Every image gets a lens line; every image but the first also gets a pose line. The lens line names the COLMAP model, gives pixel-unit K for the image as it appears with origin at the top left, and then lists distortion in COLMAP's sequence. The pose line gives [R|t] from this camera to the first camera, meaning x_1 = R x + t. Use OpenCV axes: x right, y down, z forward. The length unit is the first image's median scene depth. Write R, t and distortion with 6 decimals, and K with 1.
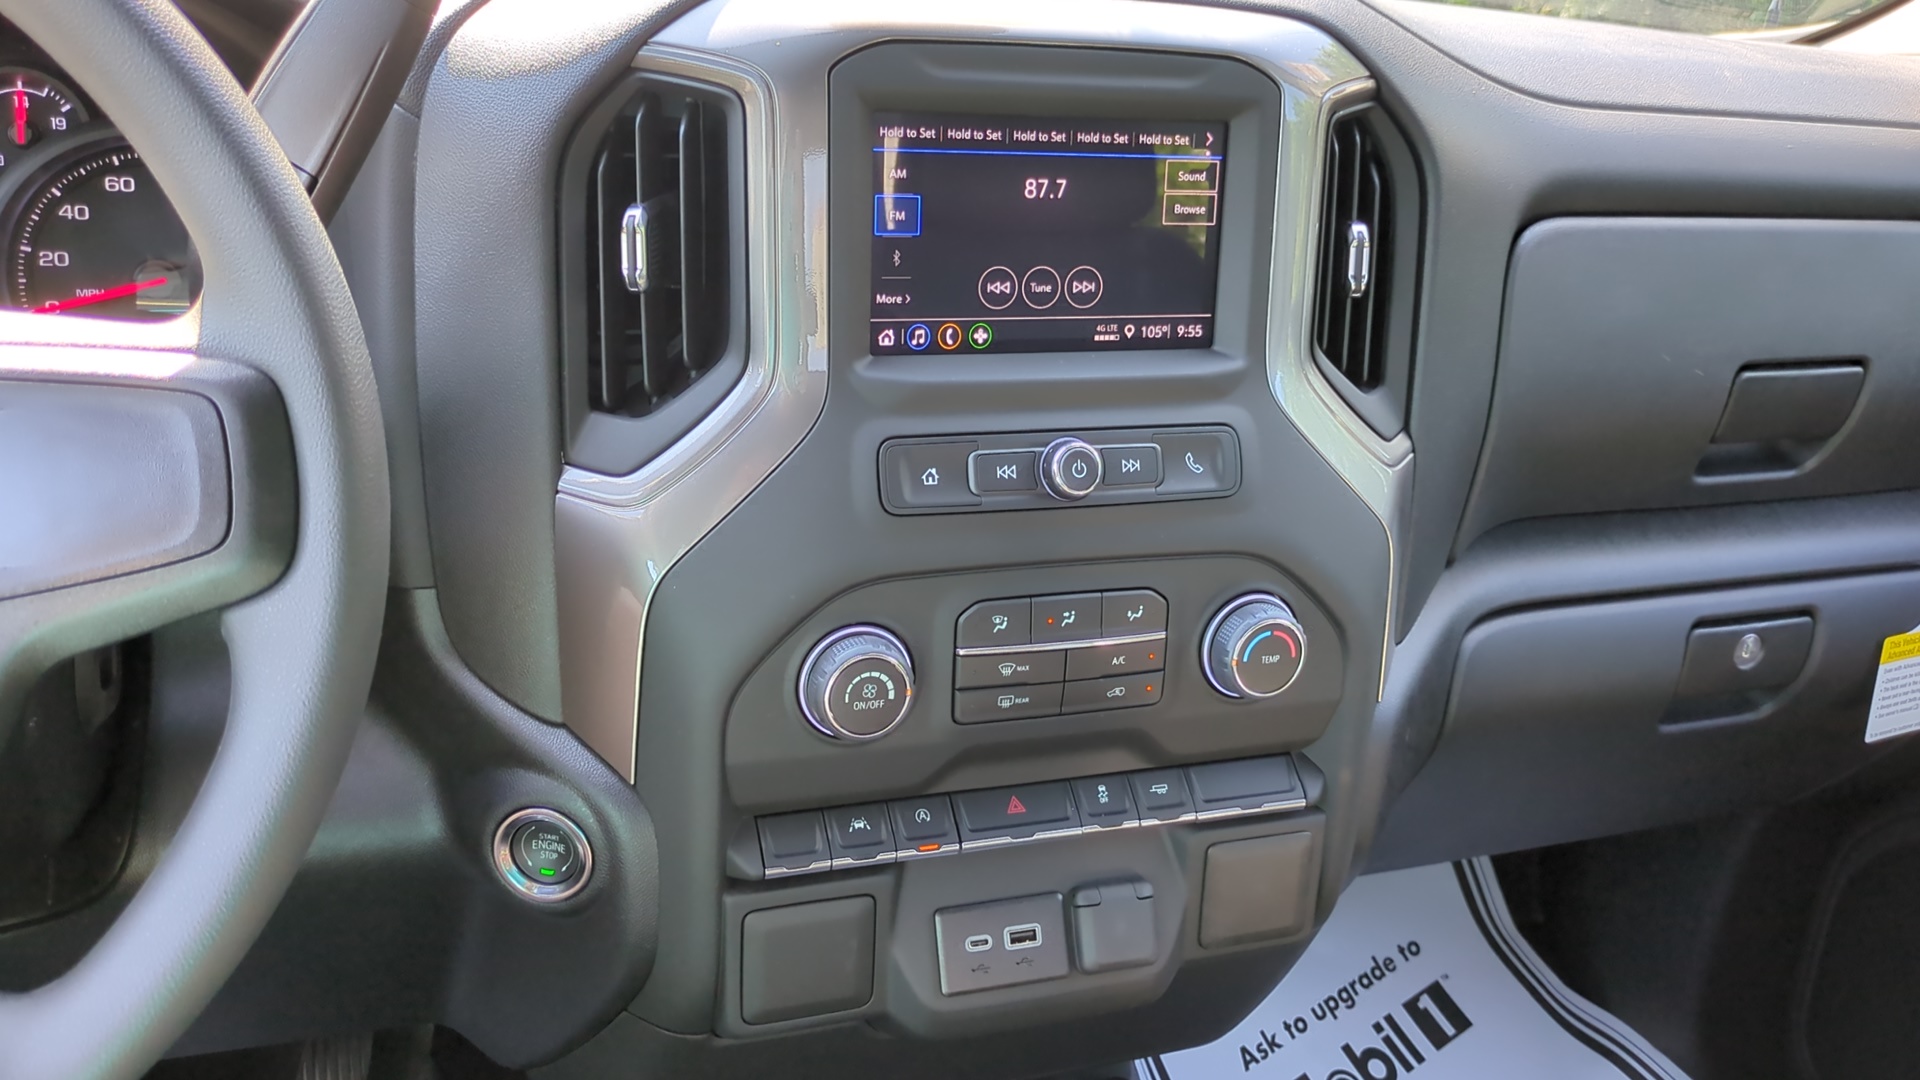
lens RADIAL K [[1642.9, 0, 962.0], [0, 1642.9, 517.9], [0, 0, 1]] dist [0.044775, -0.101971]
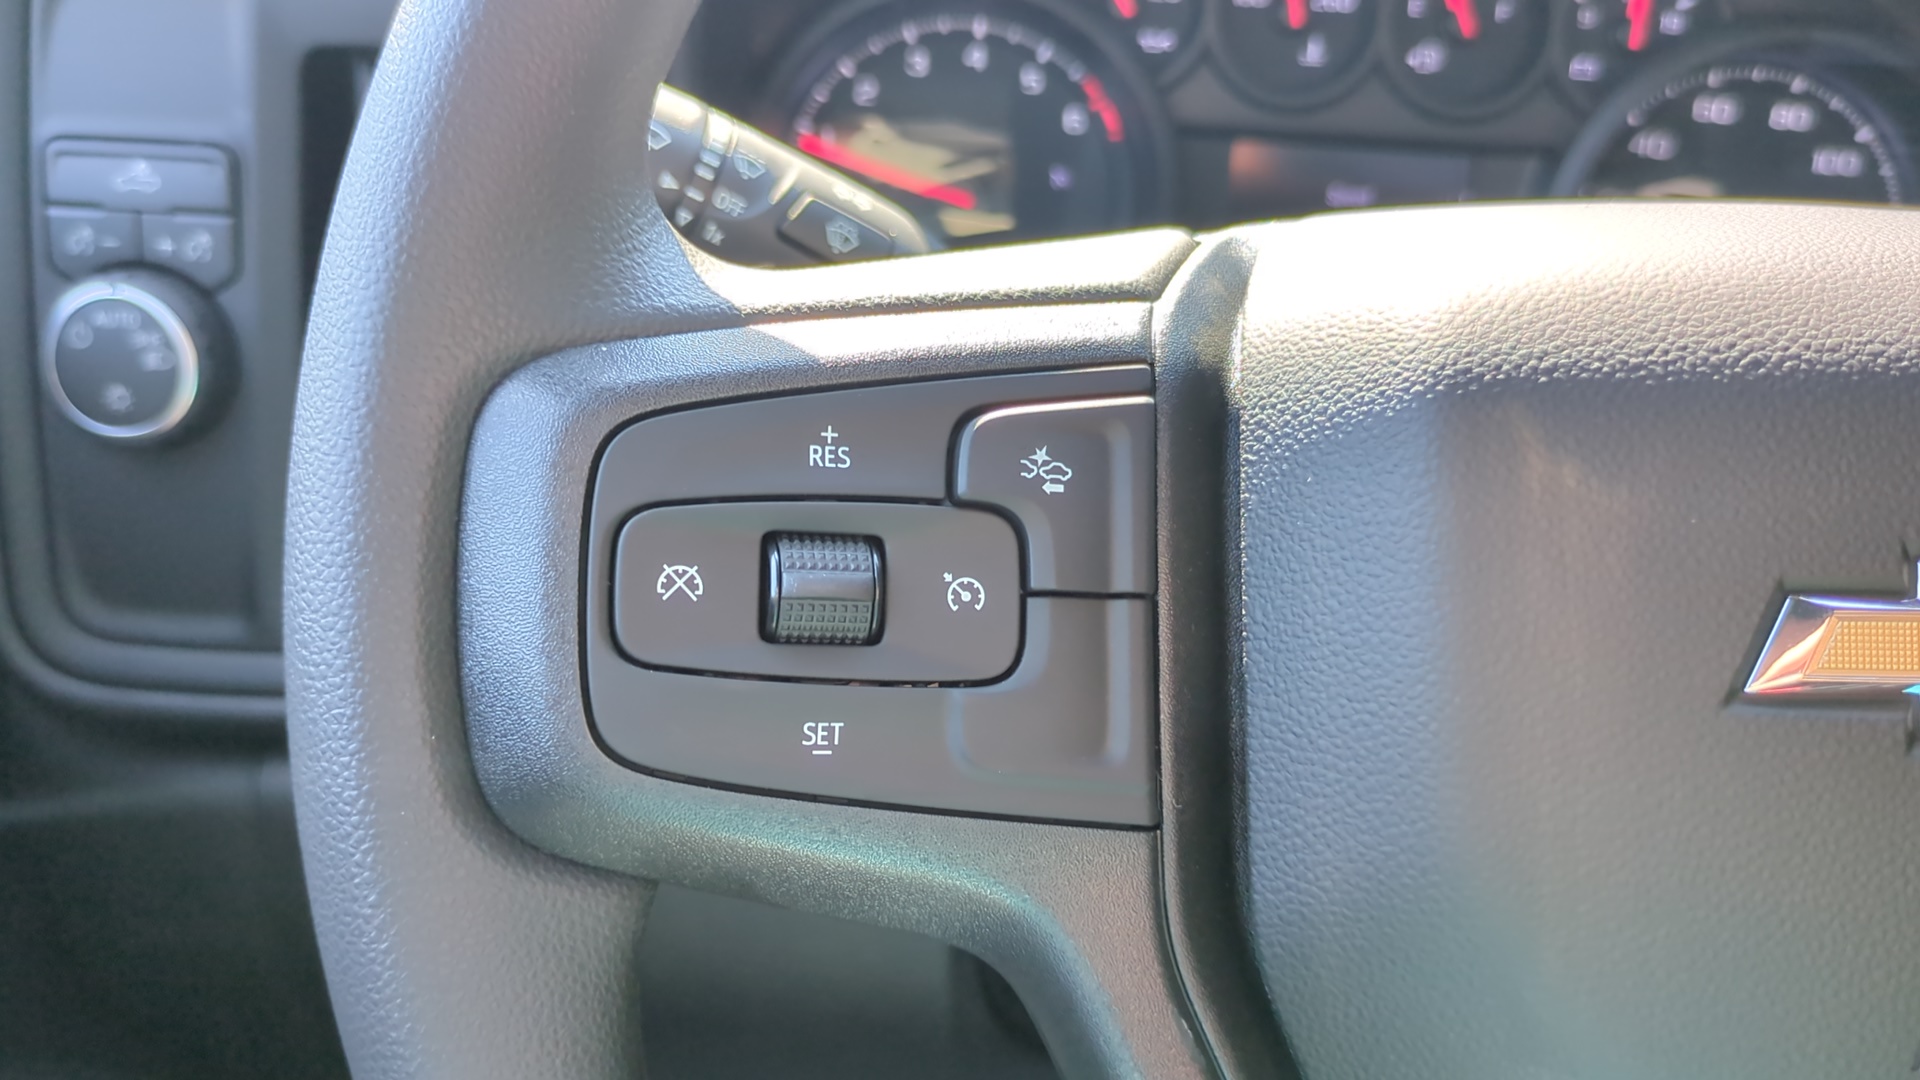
lens RADIAL K [[1642.9, 0, 962.0], [0, 1642.9, 517.9], [0, 0, 1]] dist [0.044775, -0.101971]
pose [[0.931456, 0.114508, -0.345366, -0.527726], [-0.113270, 0.993278, 0.023835, -0.002777], [0.345774, 0.016918, 0.938165, 0.193553]]
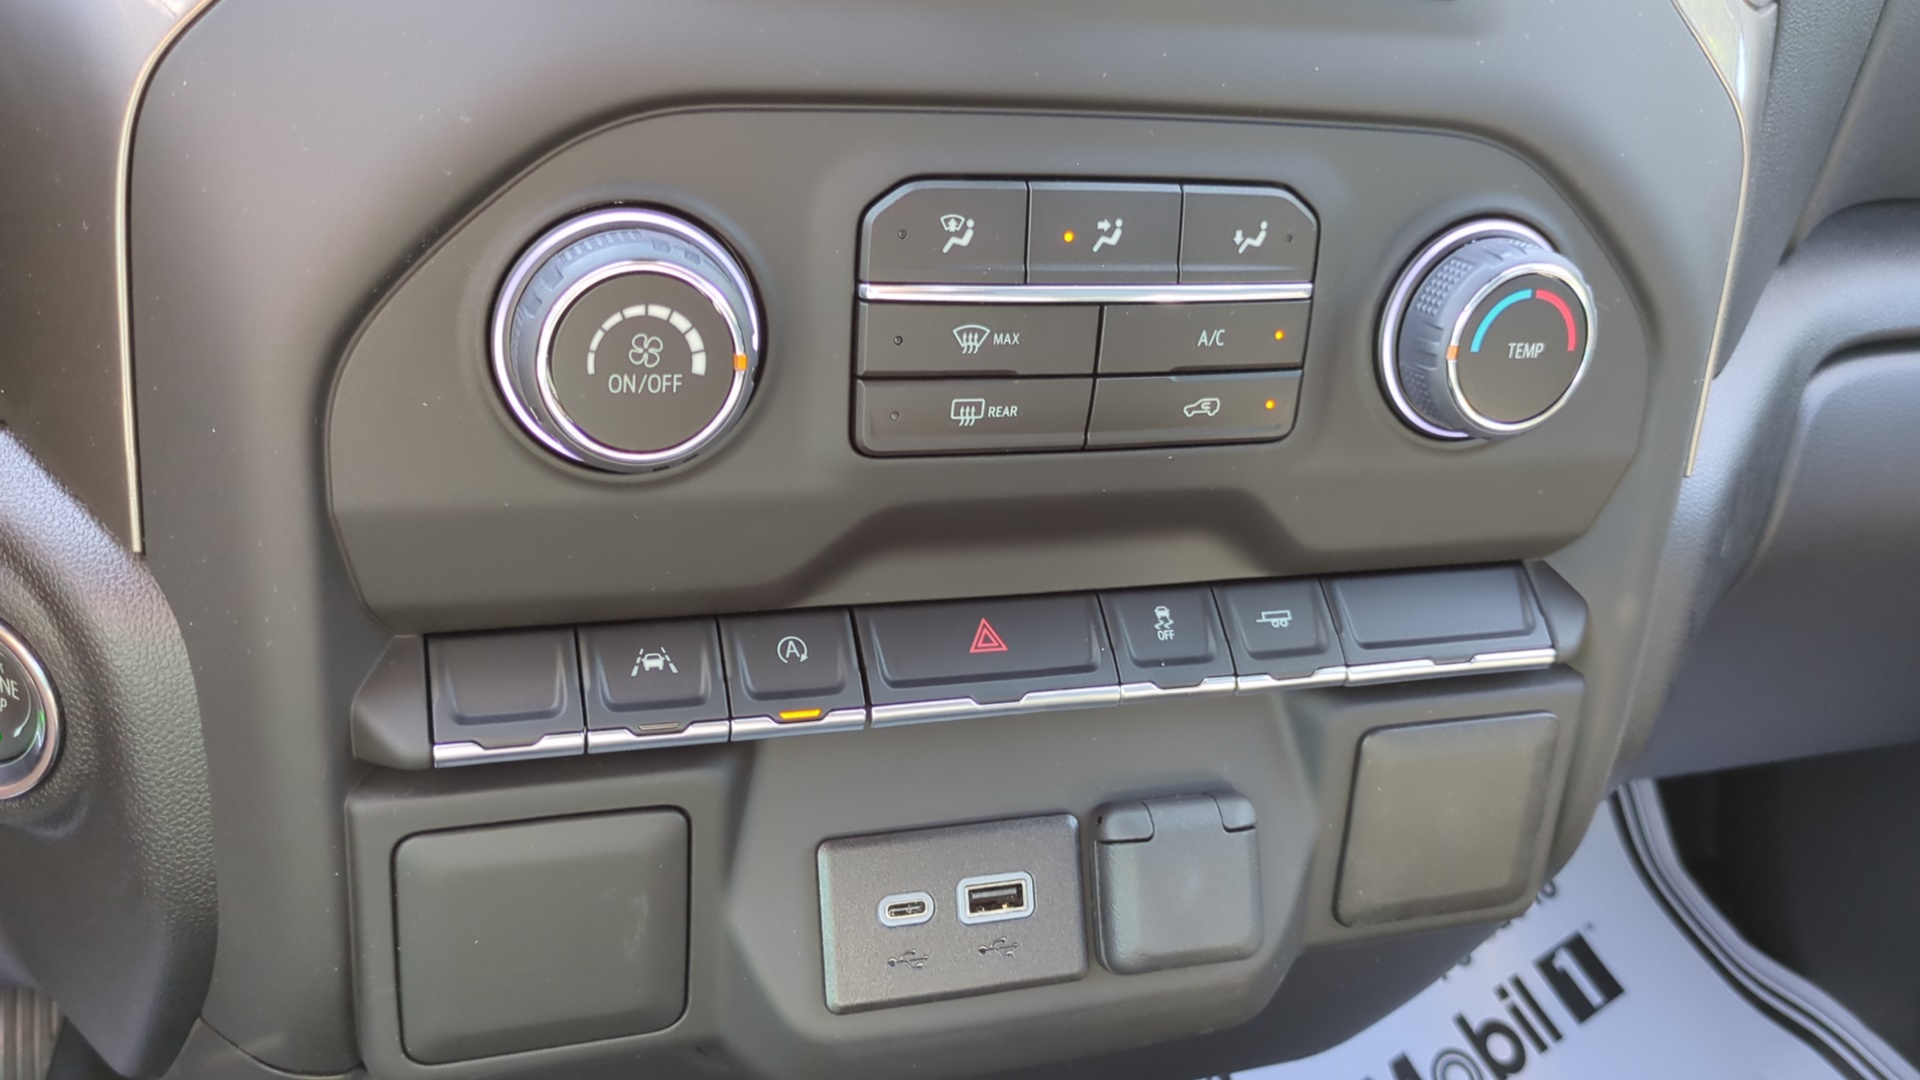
lens RADIAL K [[1652.6, 0, 960.0], [0, 1652.6, 540.0], [0, 0, 1]] dist [-0.007212, -0.002777]
pose [[0.999319, 0.028519, -0.023417, 0.035556], [-0.026766, 0.997043, 0.072034, 0.111580], [0.025402, -0.071358, 0.997127, 0.515106]]
